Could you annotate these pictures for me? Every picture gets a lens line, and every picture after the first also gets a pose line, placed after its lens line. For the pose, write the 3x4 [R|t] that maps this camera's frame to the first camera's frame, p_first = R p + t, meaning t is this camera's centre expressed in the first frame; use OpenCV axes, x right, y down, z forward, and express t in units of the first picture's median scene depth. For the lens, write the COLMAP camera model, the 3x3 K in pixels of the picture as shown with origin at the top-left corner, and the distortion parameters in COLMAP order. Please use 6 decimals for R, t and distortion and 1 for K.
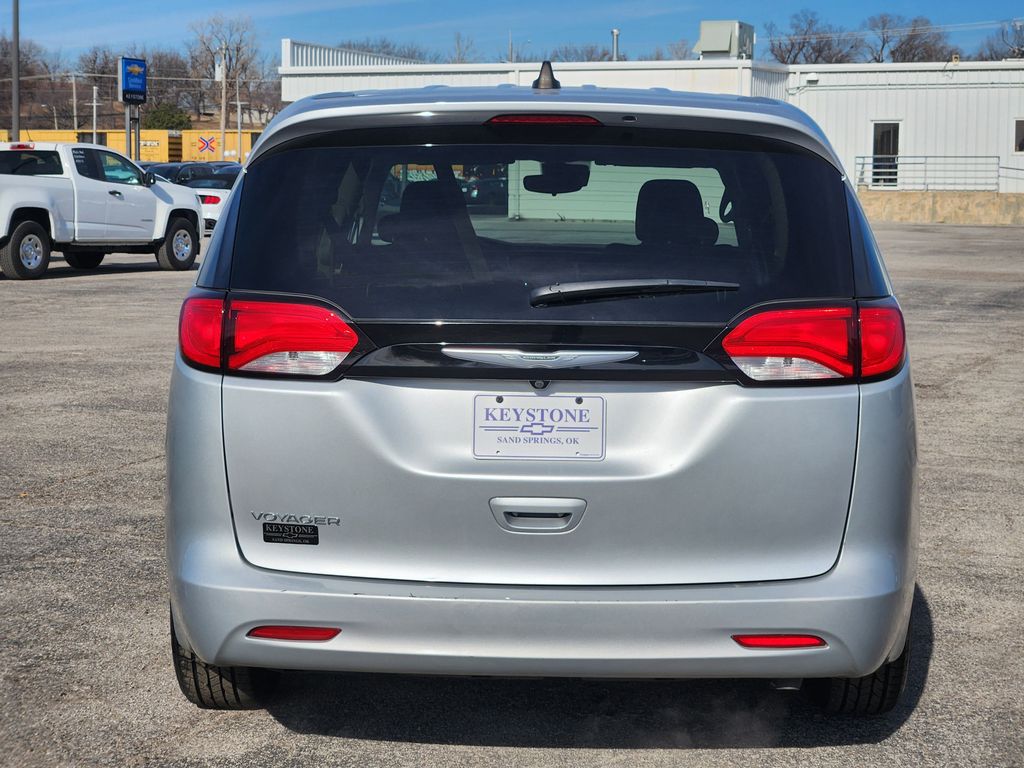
lens RADIAL K [[1875.5, 0, 512.0], [0, 1875.5, 384.0], [0, 0, 1]] dist [-0.424678, 3.041916]
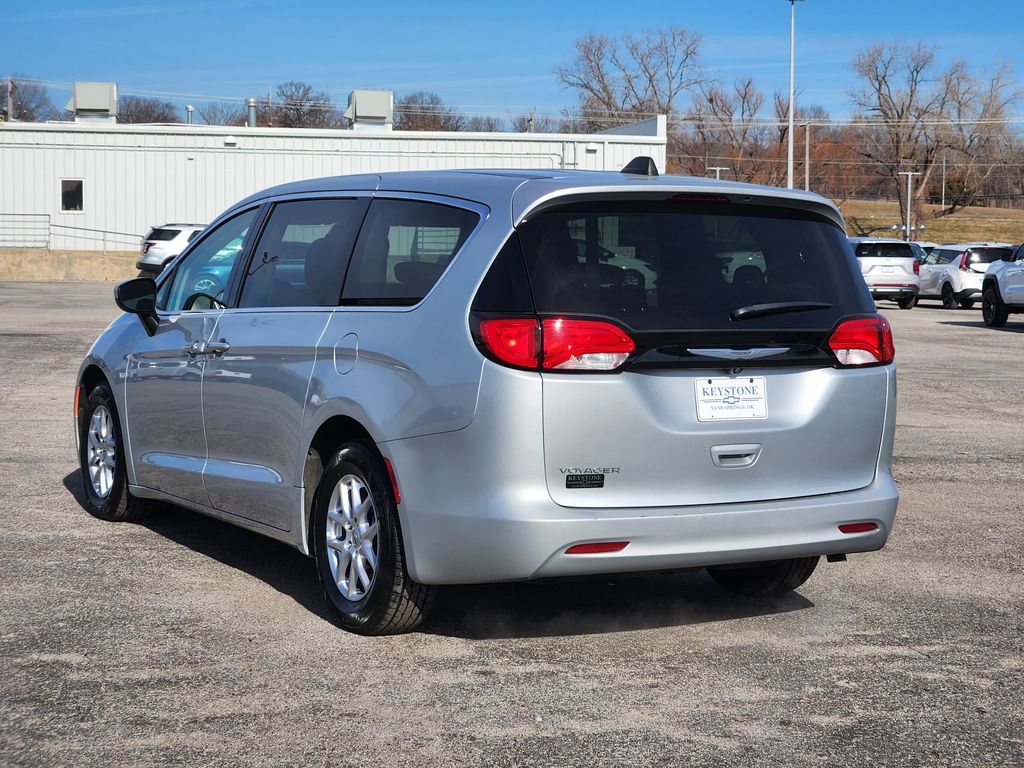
lens RADIAL K [[1875.5, 0, 512.0], [0, 1875.5, 384.0], [0, 0, 1]] dist [-0.424678, 3.041916]
pose [[0.856734, -0.034963, 0.514573, -0.914911], [0.050719, 0.998575, -0.016595, 0.026711], [-0.513259, 0.040316, 0.857286, -0.215560]]
